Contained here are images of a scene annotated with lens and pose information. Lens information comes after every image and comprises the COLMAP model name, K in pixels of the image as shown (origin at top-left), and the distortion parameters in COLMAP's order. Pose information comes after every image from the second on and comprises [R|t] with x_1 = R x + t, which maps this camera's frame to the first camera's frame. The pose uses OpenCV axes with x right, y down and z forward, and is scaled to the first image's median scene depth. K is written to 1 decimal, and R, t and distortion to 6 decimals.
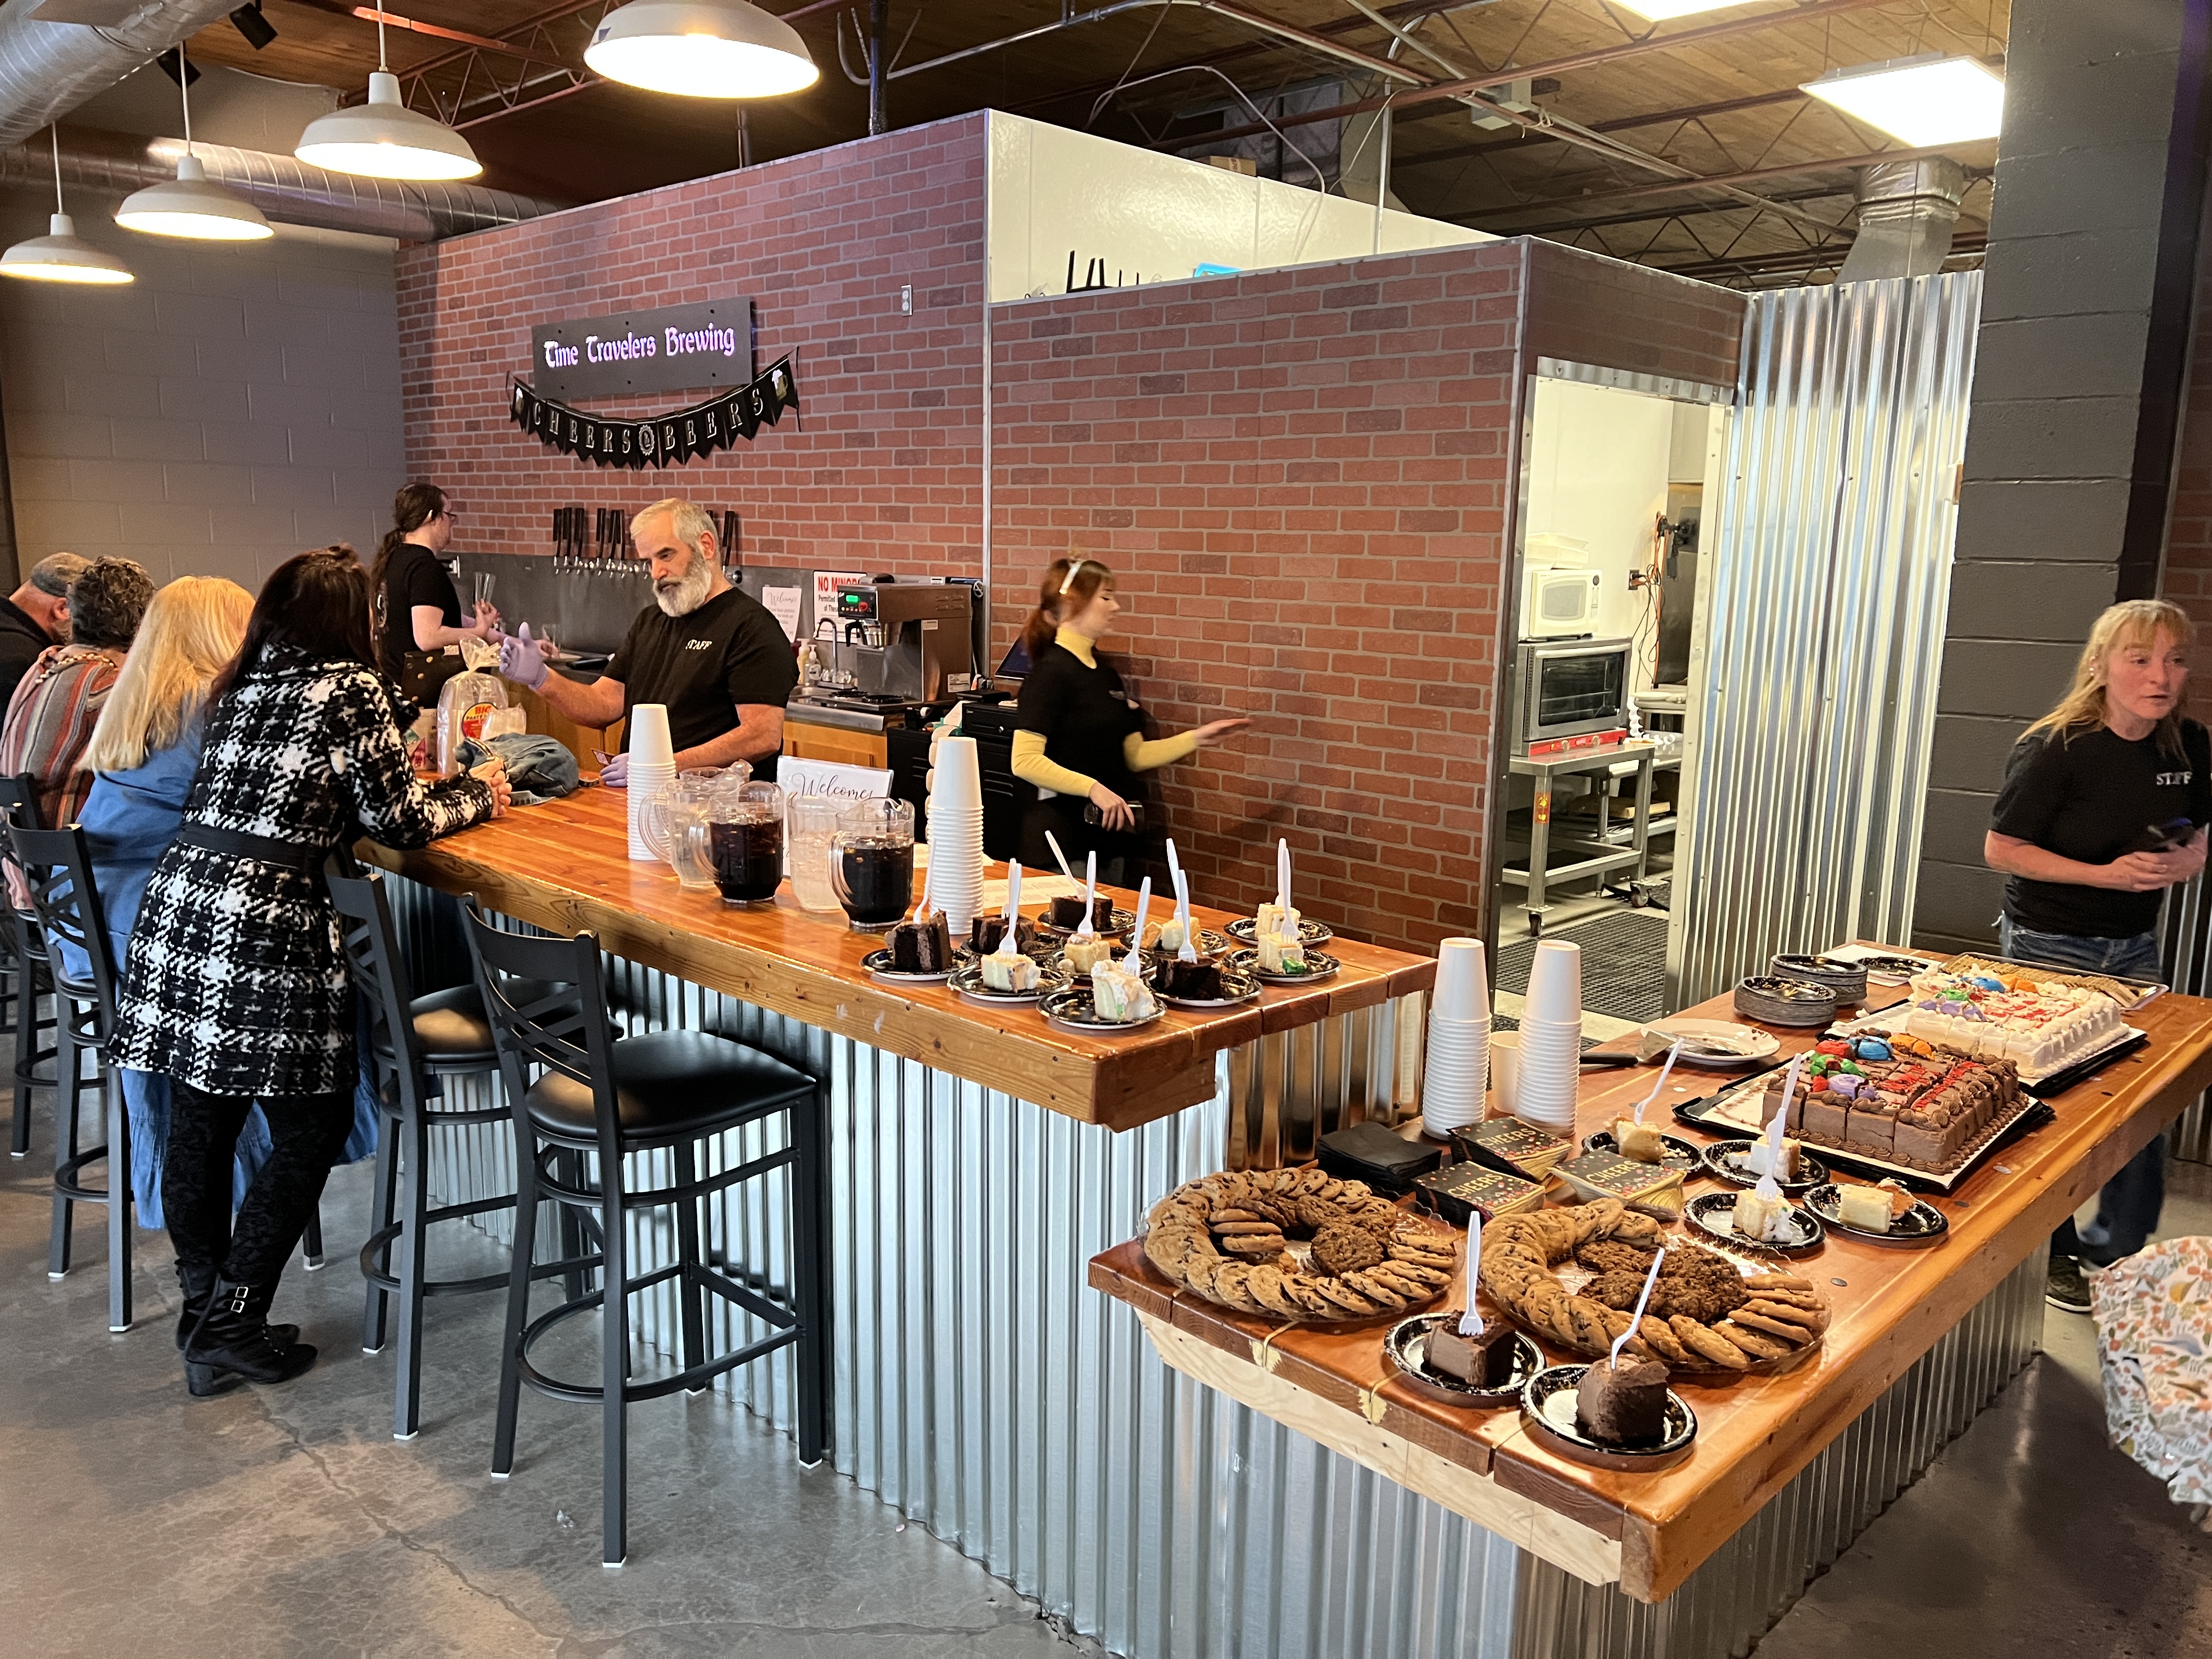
lens RADIAL K [[1668.0, 0, 1099.7], [0, 1668.0, 842.8], [0, 0, 1]] dist [0.002862, -0.000069]
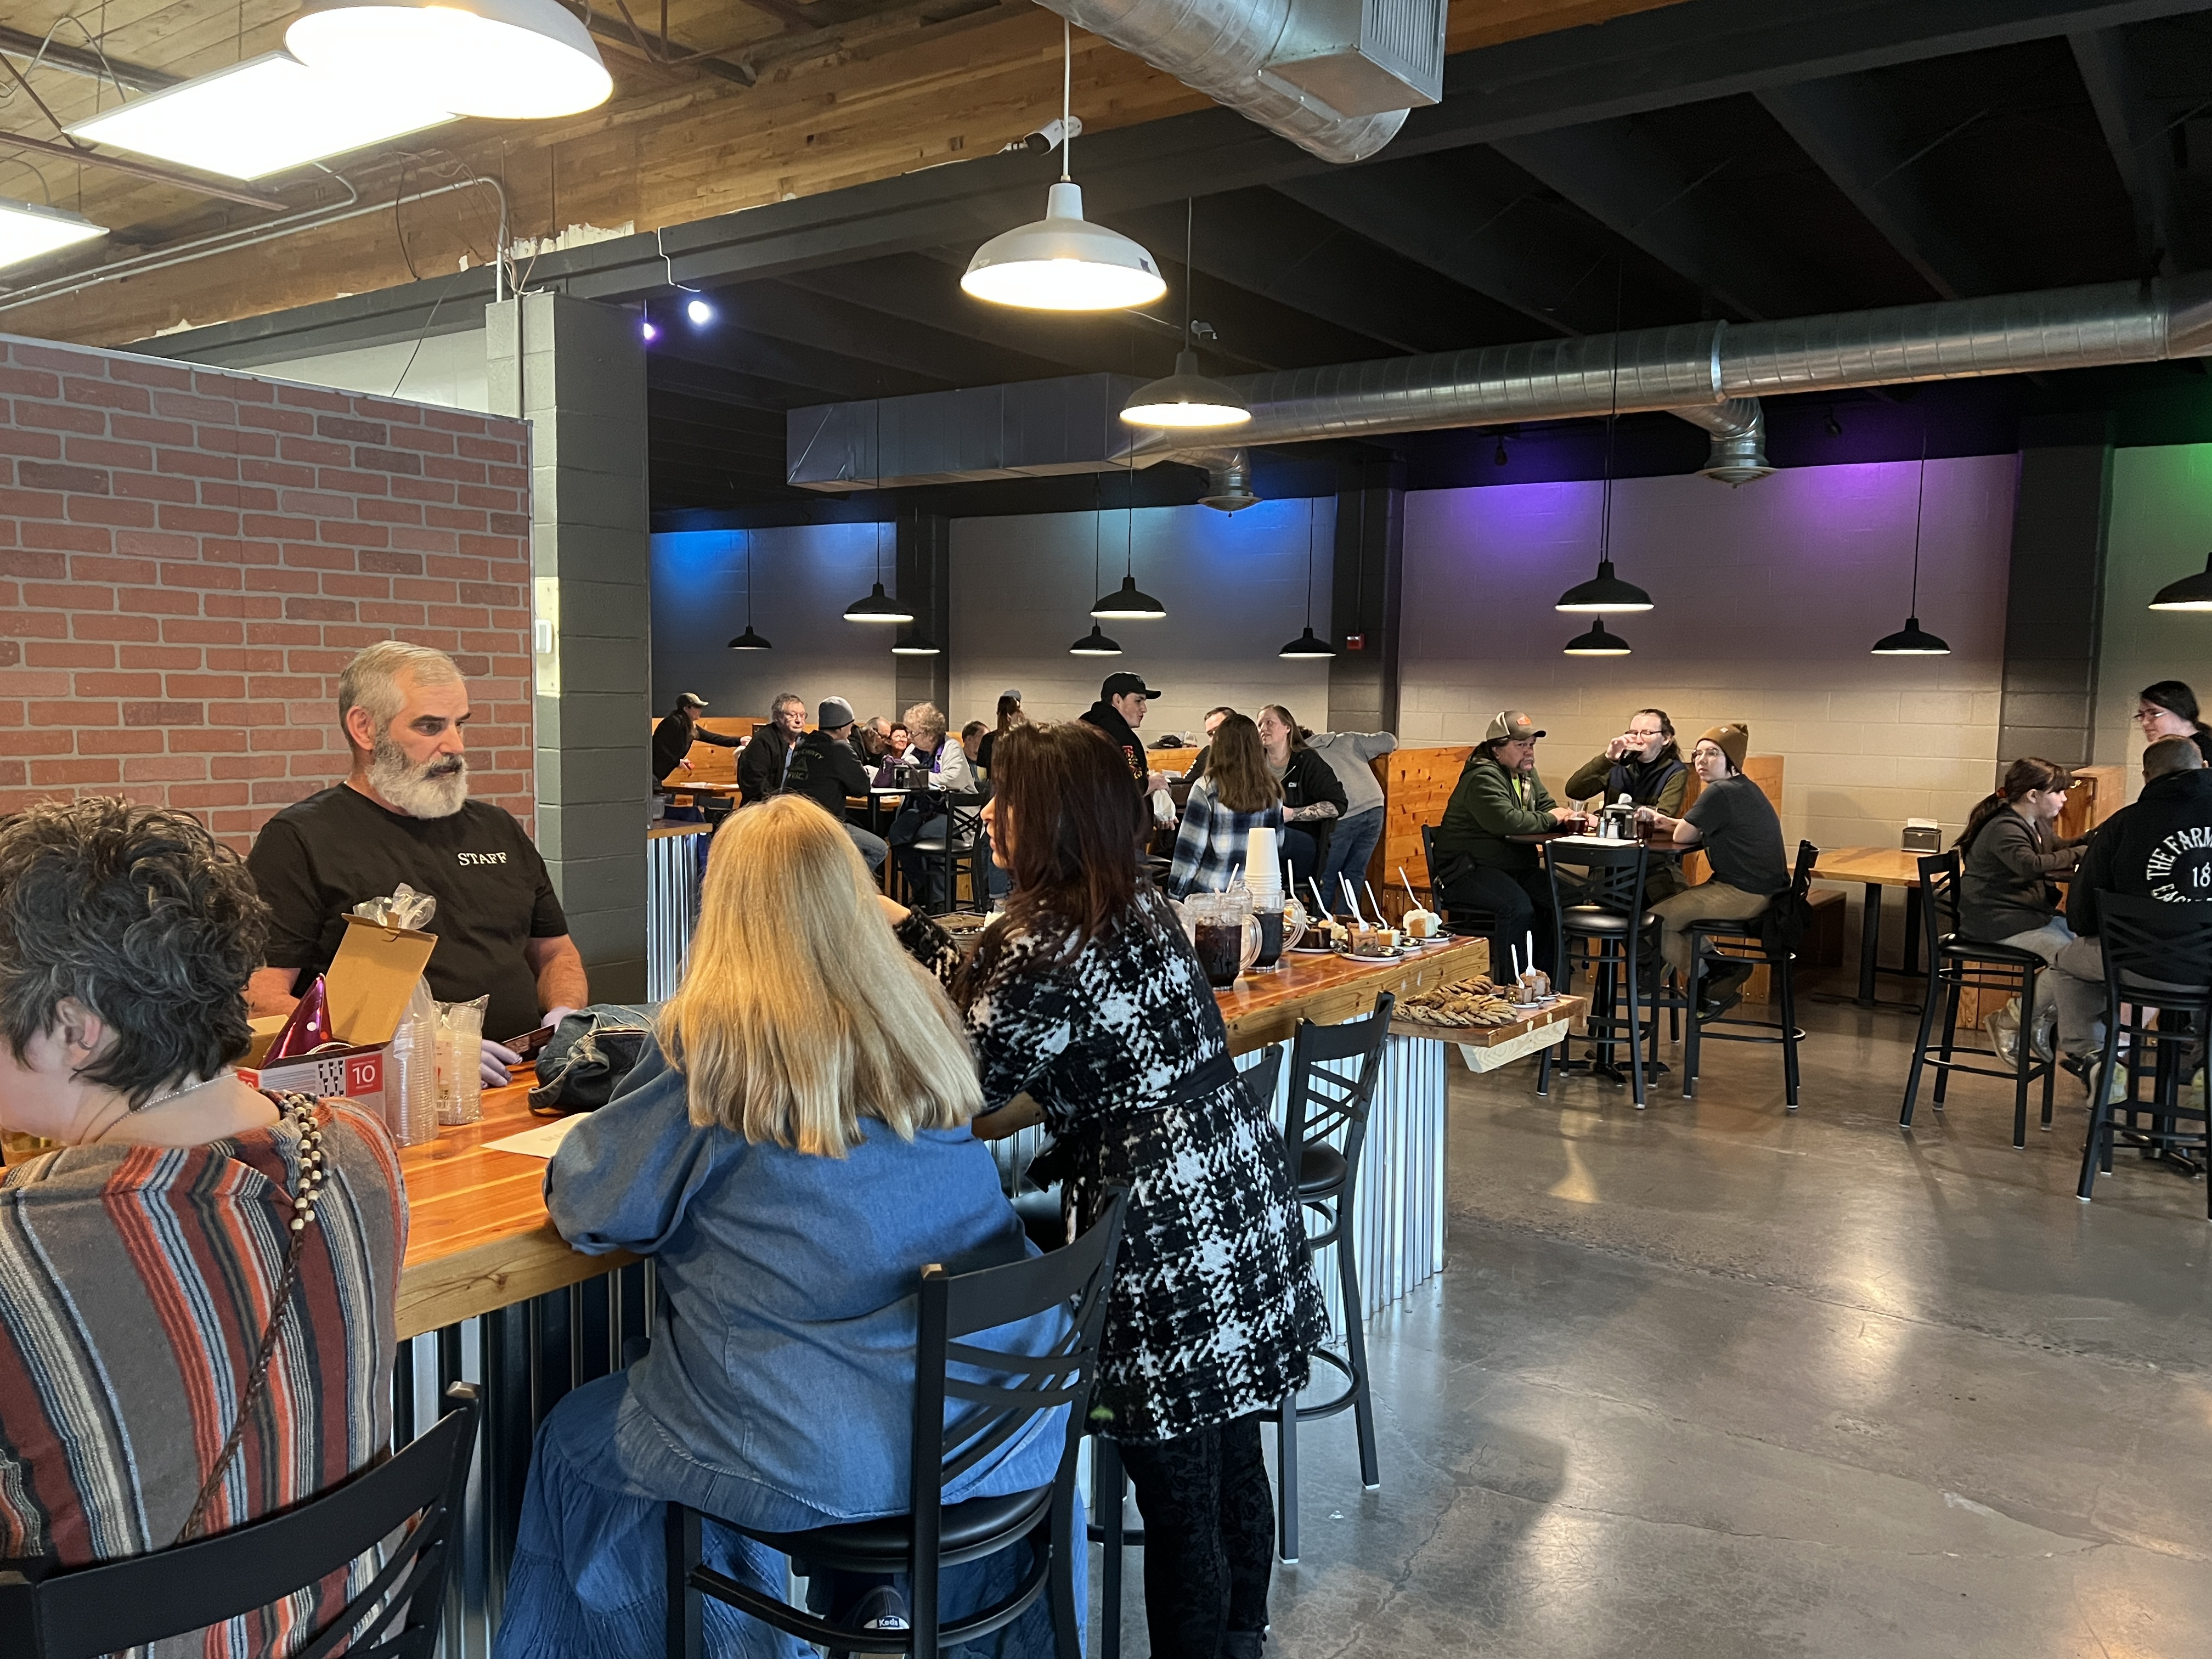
lens RADIAL K [[1668.0, 0, 1102.0], [0, 1668.0, 822.7], [0, 0, 1]] dist [0.002862, -0.000069]
pose [[-0.160498, -0.101249, 0.981829, -0.823281], [0.154405, 0.979903, 0.126291, -0.153579], [-0.974884, 0.171869, -0.141639, 0.715148]]
